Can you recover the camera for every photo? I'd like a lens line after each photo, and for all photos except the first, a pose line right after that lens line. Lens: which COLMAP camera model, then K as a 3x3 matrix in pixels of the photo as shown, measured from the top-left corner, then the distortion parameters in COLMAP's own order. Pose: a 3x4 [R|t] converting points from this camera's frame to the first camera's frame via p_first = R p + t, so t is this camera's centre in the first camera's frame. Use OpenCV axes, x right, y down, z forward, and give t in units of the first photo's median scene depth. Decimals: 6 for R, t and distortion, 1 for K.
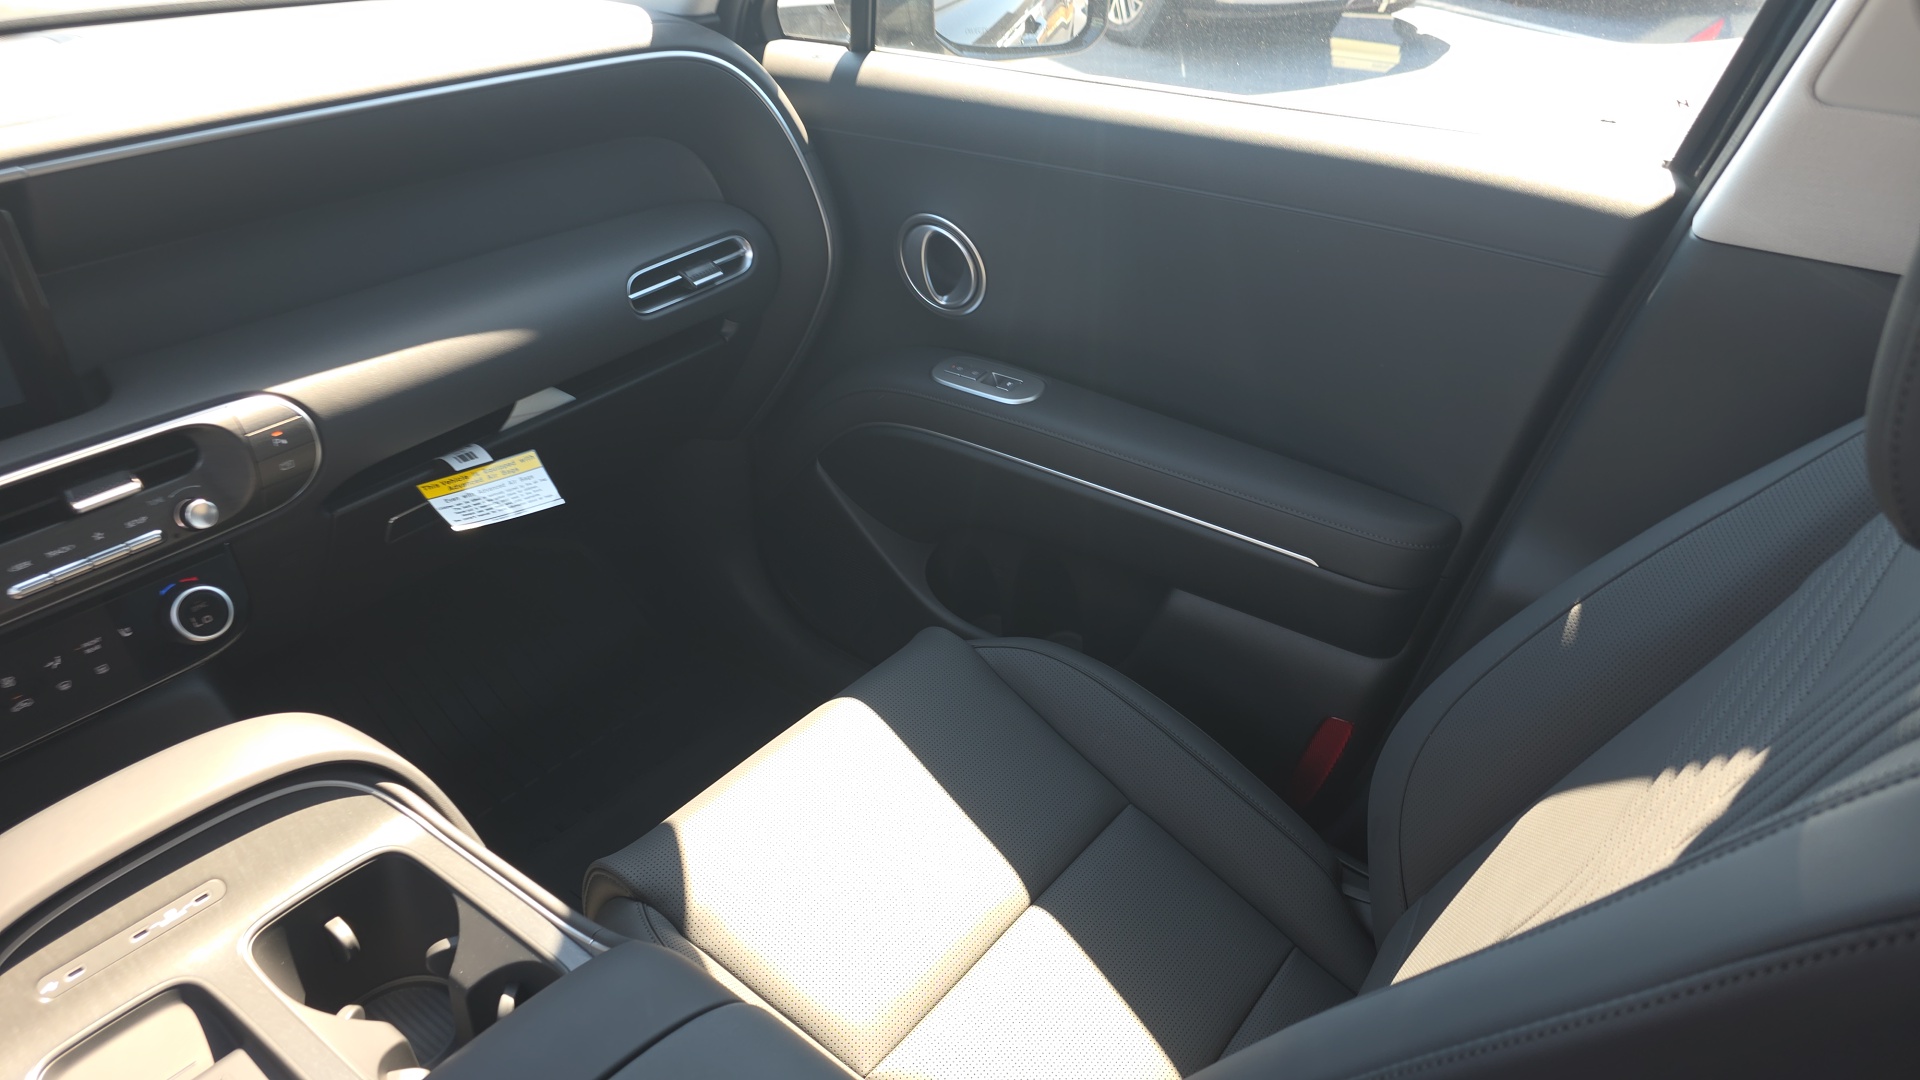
lens RADIAL K [[1294.1, 0, 994.8], [0, 1294.1, 522.6], [0, 0, 1]] dist [0.058439, -0.063637]
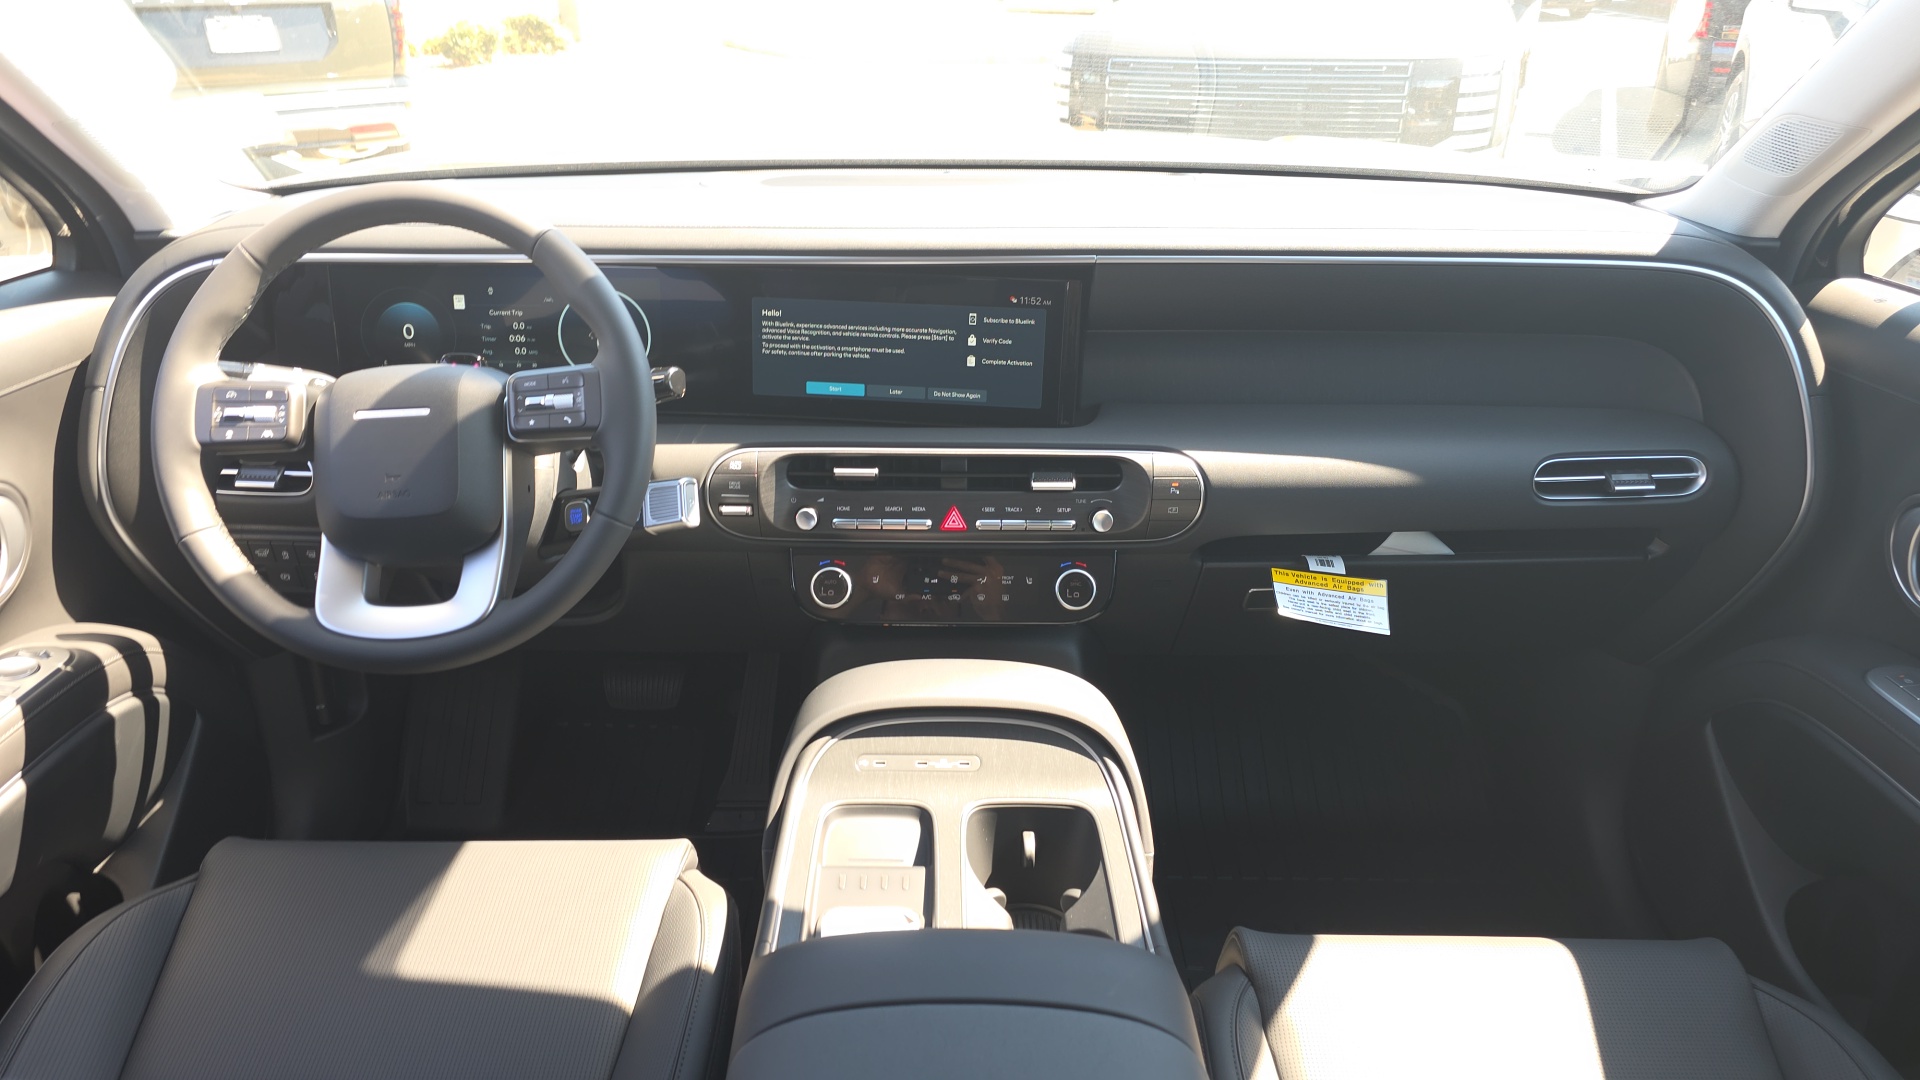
lens RADIAL K [[1294.1, 0, 934.9], [0, 1294.1, 525.8], [0, 0, 1]] dist [0.058439, -0.063637]
pose [[0.595790, 0.314519, -0.738994, 0.268804], [-0.408229, 0.910997, 0.058604, -0.009255], [0.691653, 0.266763, 0.671158, -0.007742]]
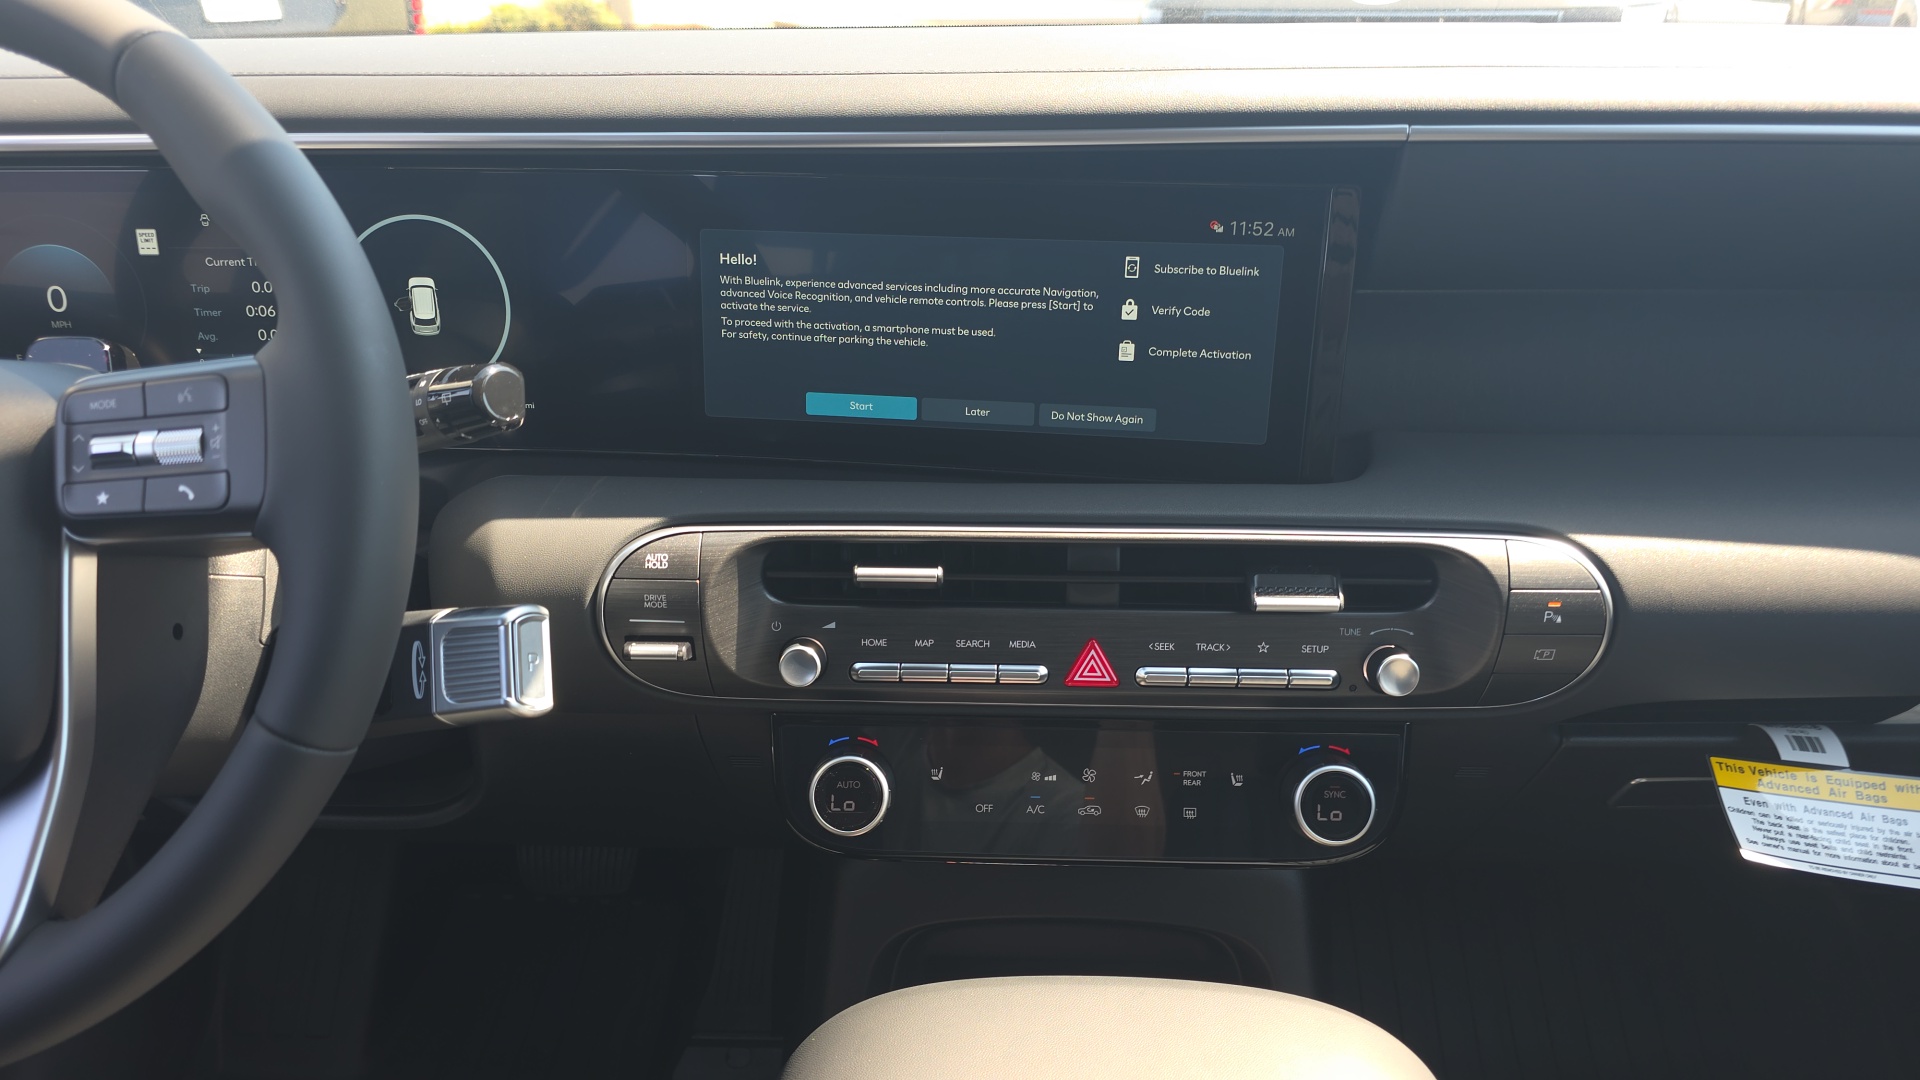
lens RADIAL K [[1294.1, 0, 945.4], [0, 1294.1, 559.0], [0, 0, 1]] dist [0.058439, -0.063637]
pose [[0.567640, 0.334793, -0.752129, -0.254303], [-0.408731, 0.907640, 0.095541, -0.028532], [0.714649, 0.253186, 0.652053, 0.384800]]
